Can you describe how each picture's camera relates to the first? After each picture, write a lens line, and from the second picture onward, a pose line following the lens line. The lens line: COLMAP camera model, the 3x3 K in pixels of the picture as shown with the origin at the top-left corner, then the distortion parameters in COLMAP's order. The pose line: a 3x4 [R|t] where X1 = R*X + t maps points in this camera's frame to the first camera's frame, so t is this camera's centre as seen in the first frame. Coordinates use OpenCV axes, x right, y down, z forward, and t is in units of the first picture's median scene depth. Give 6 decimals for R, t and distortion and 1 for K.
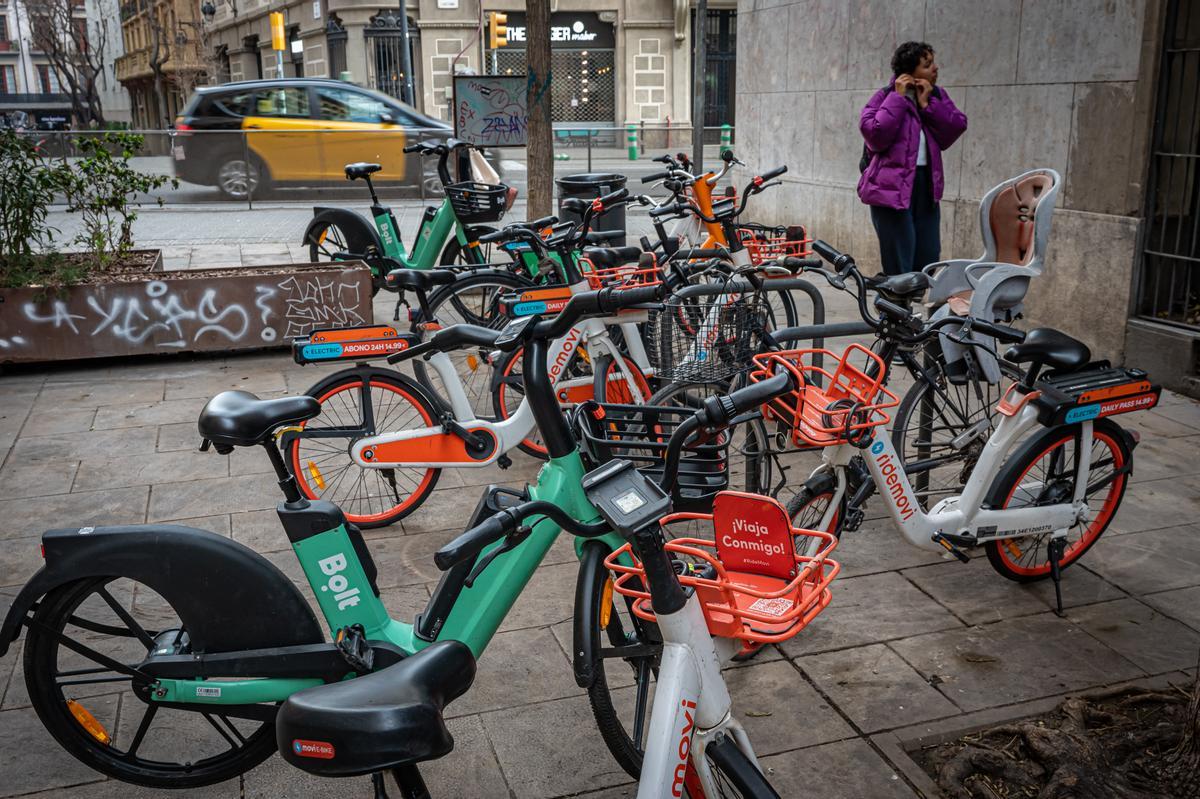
lens RADIAL K [[1078.6, 0, 598.8], [0, 1078.6, 396.1], [0, 0, 1]] dist [-0.001710, 0.000992]
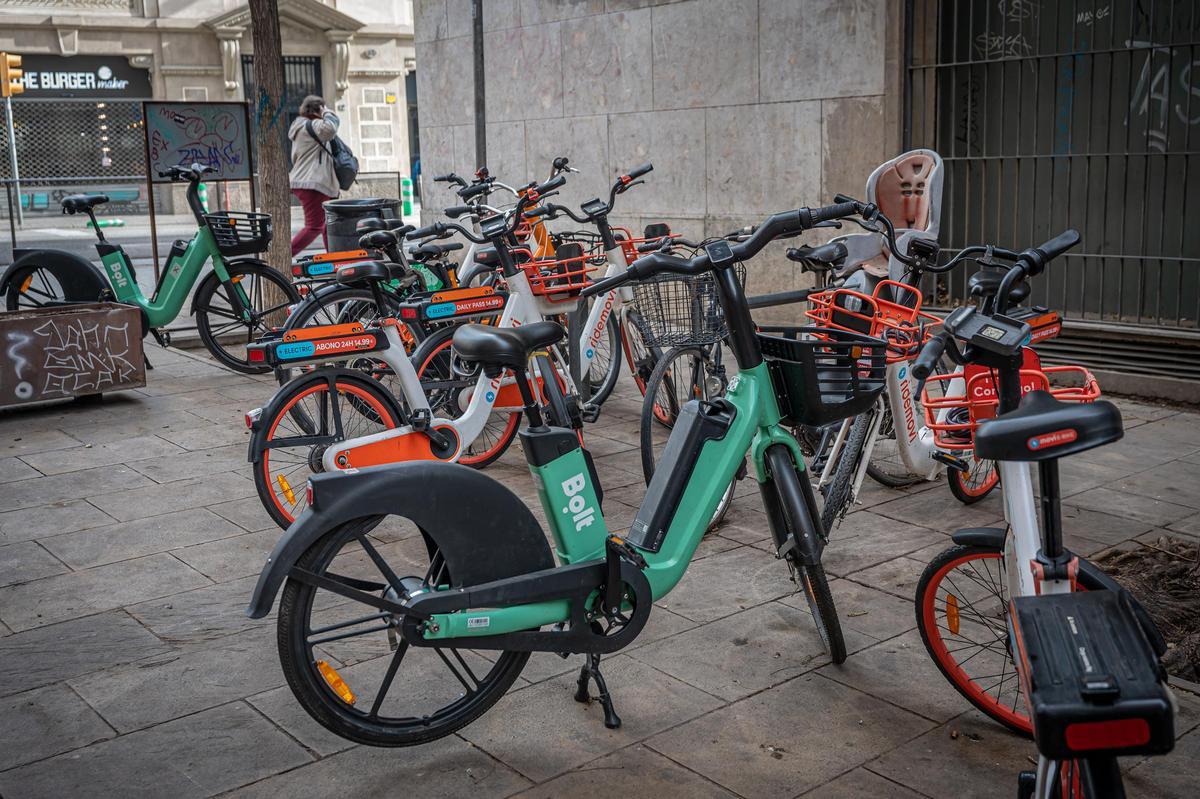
lens RADIAL K [[1219.6, 0, 606.7], [0, 1219.6, 398.7], [0, 0, 1]] dist [0.001476, 0.000000]
pose [[0.932177, -0.084034, 0.352114, -0.215804], [0.109233, 0.992640, -0.052283, 0.047814], [-0.345129, 0.087200, 0.934496, -0.041169]]
